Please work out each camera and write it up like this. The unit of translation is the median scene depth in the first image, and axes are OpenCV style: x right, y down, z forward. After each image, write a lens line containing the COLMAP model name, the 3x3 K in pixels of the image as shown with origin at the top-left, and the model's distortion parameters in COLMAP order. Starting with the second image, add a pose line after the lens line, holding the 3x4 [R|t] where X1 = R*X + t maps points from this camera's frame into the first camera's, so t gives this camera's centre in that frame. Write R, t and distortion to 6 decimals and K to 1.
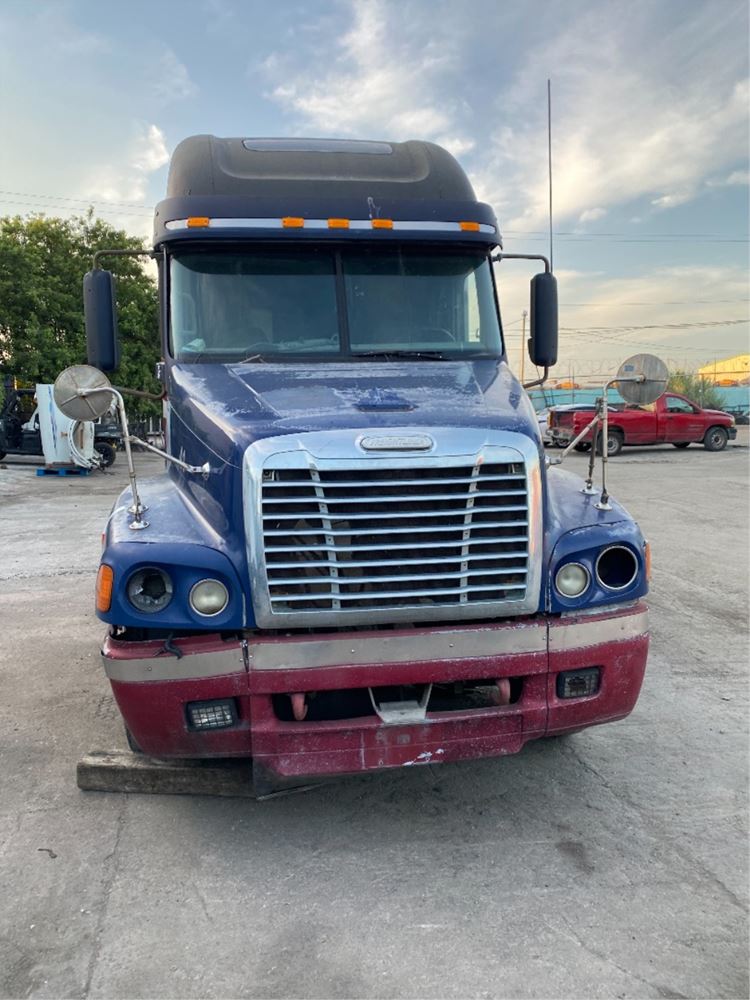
lens RADIAL K [[772.8, 0, 375.0], [0, 772.8, 500.0], [0, 0, 1]] dist [0.013586, -0.003785]
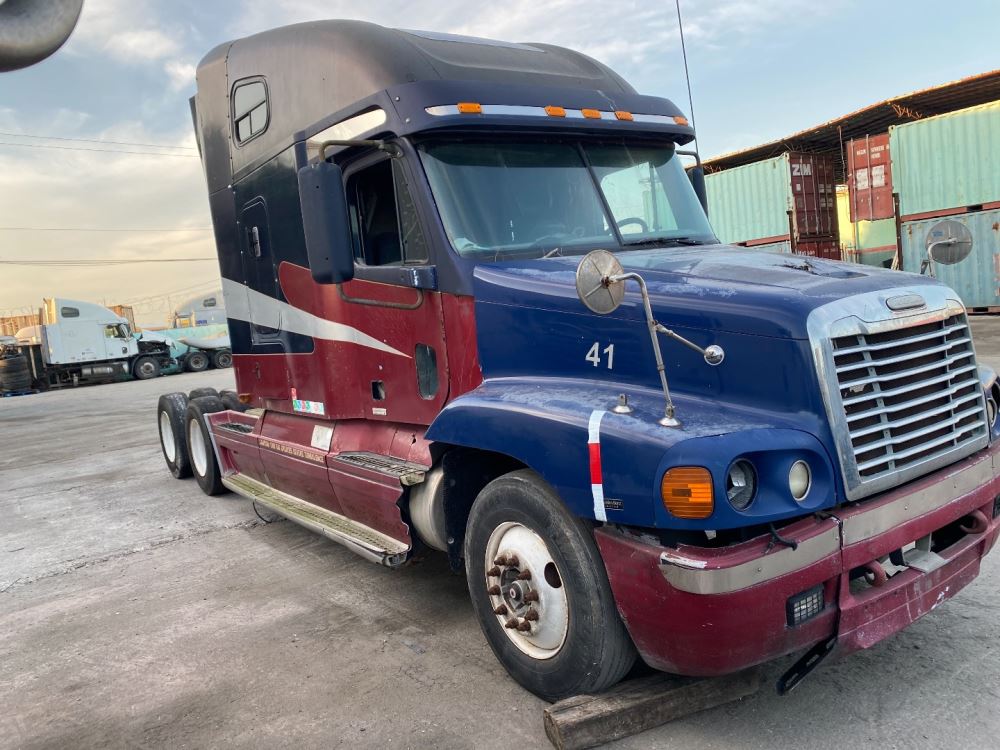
lens RADIAL K [[772.8, 0, 499.7], [0, 772.8, 381.4], [0, 0, 1]] dist [0.013586, -0.003785]
pose [[0.892953, -0.124799, 0.432504, -0.920907], [0.148426, 0.988697, -0.021154, -0.026754], [-0.424976, 0.083084, 0.901384, 0.285811]]
